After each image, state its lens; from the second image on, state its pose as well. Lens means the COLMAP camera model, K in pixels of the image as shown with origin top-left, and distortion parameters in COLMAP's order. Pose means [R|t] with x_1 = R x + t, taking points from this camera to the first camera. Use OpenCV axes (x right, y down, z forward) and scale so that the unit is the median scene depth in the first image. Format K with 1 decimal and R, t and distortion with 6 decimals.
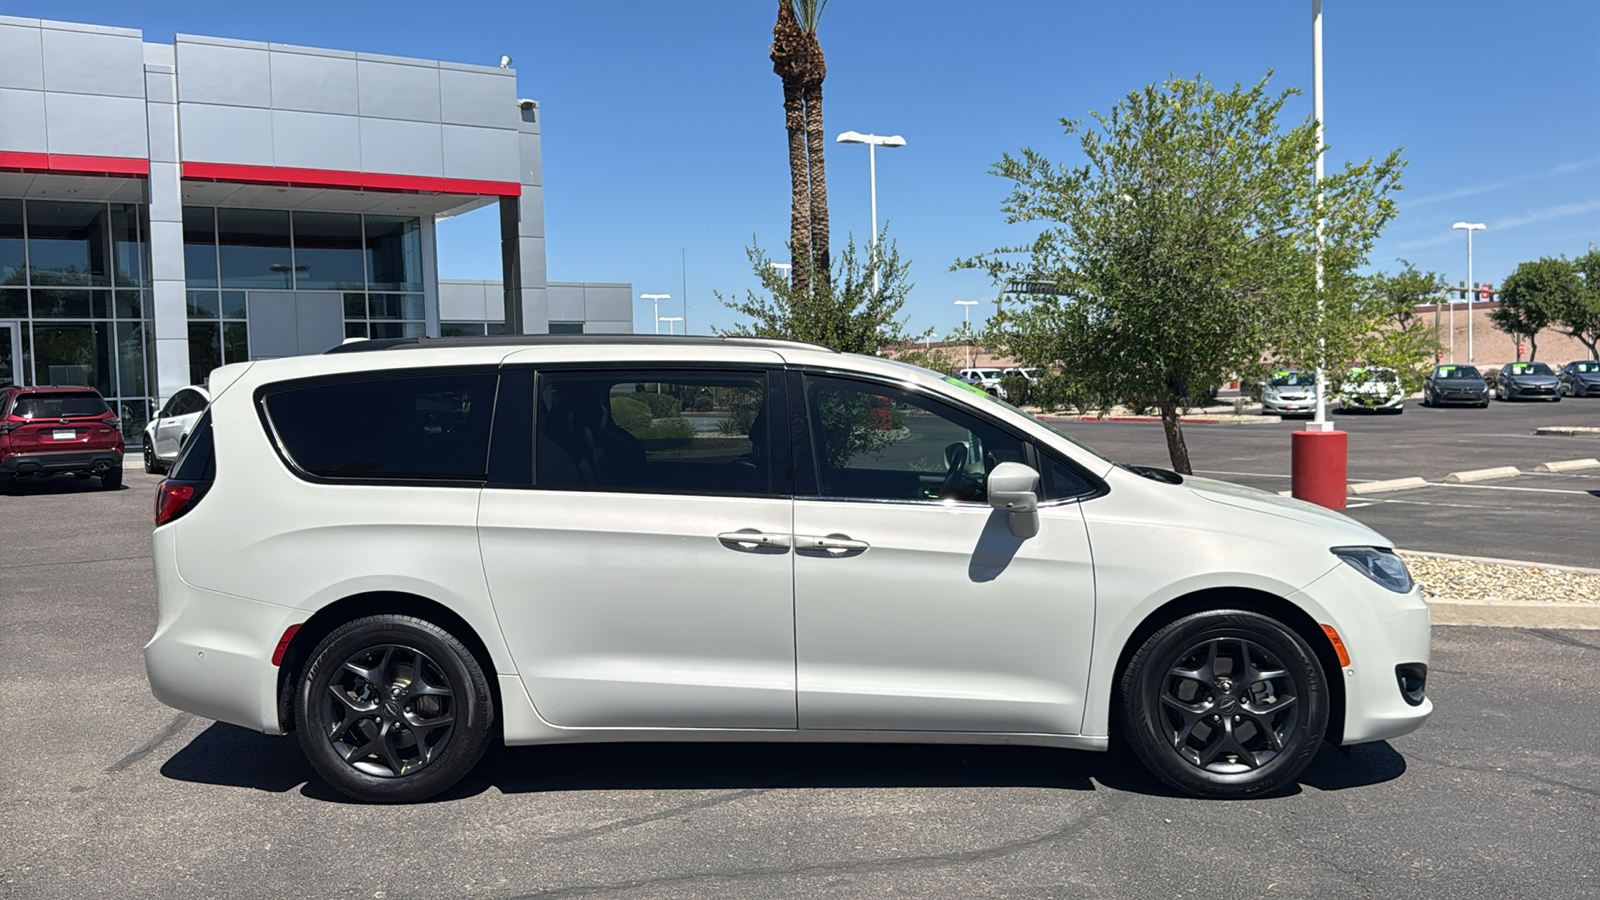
lens RADIAL K [[1398.0, 0, 800.0], [0, 1398.0, 450.0], [0, 0, 1]] dist [0.150197, -0.307738]
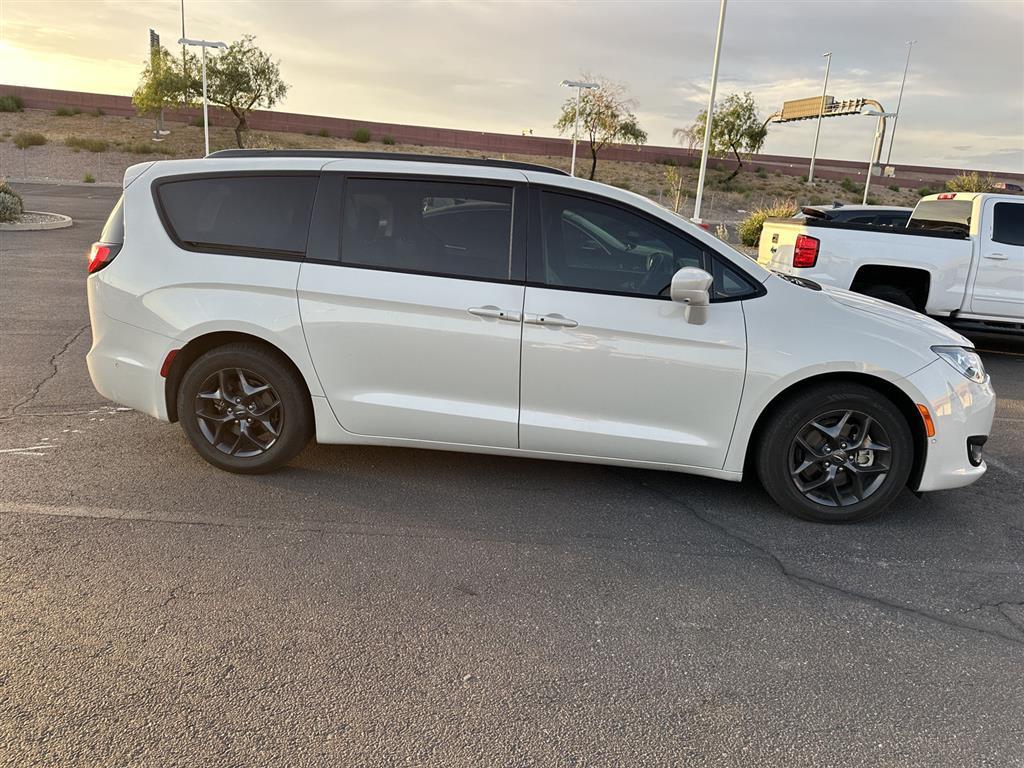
lens RADIAL K [[707.6, 0, 512.0], [0, 707.6, 384.0], [0, 0, 1]] dist [0.070947, -0.082873]
pose [[0.993445, 0.075433, -0.085885, 0.048974], [-0.056723, 0.977631, 0.202536, -0.010161], [0.099242, -0.196337, 0.975501, 0.313702]]
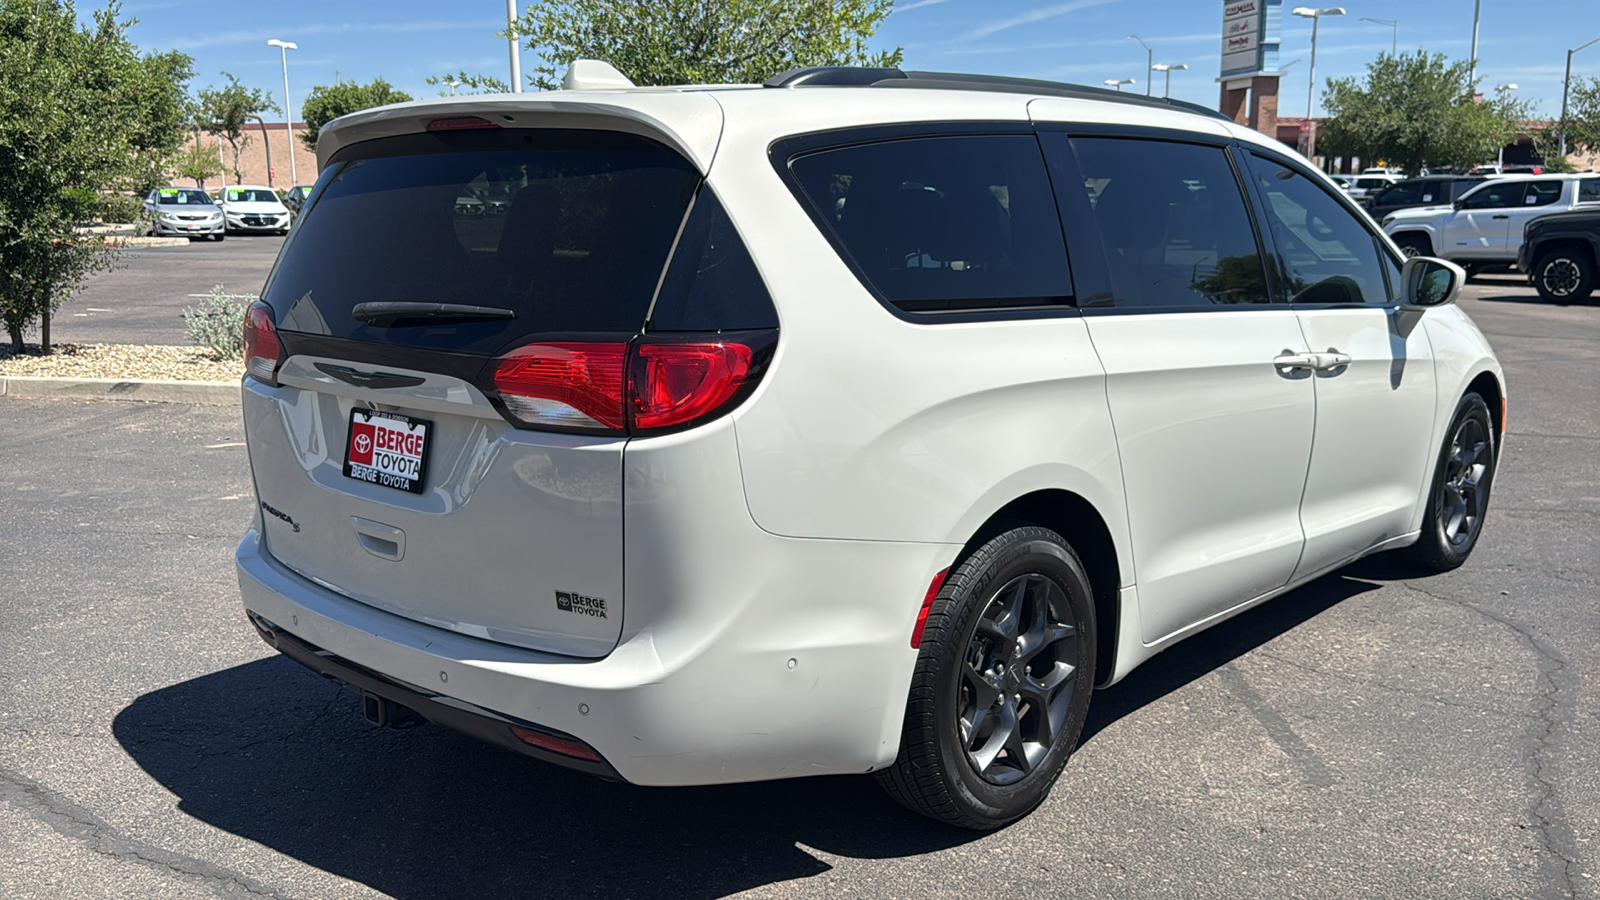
lens RADIAL K [[1398.0, 0, 800.0], [0, 1398.0, 450.0], [0, 0, 1]] dist [0.150197, -0.307738]
pose [[0.637291, -0.122364, 0.760847, -0.809270], [0.029250, 0.990443, 0.134788, -0.002926], [-0.770068, -0.063644, 0.634779, 0.682472]]
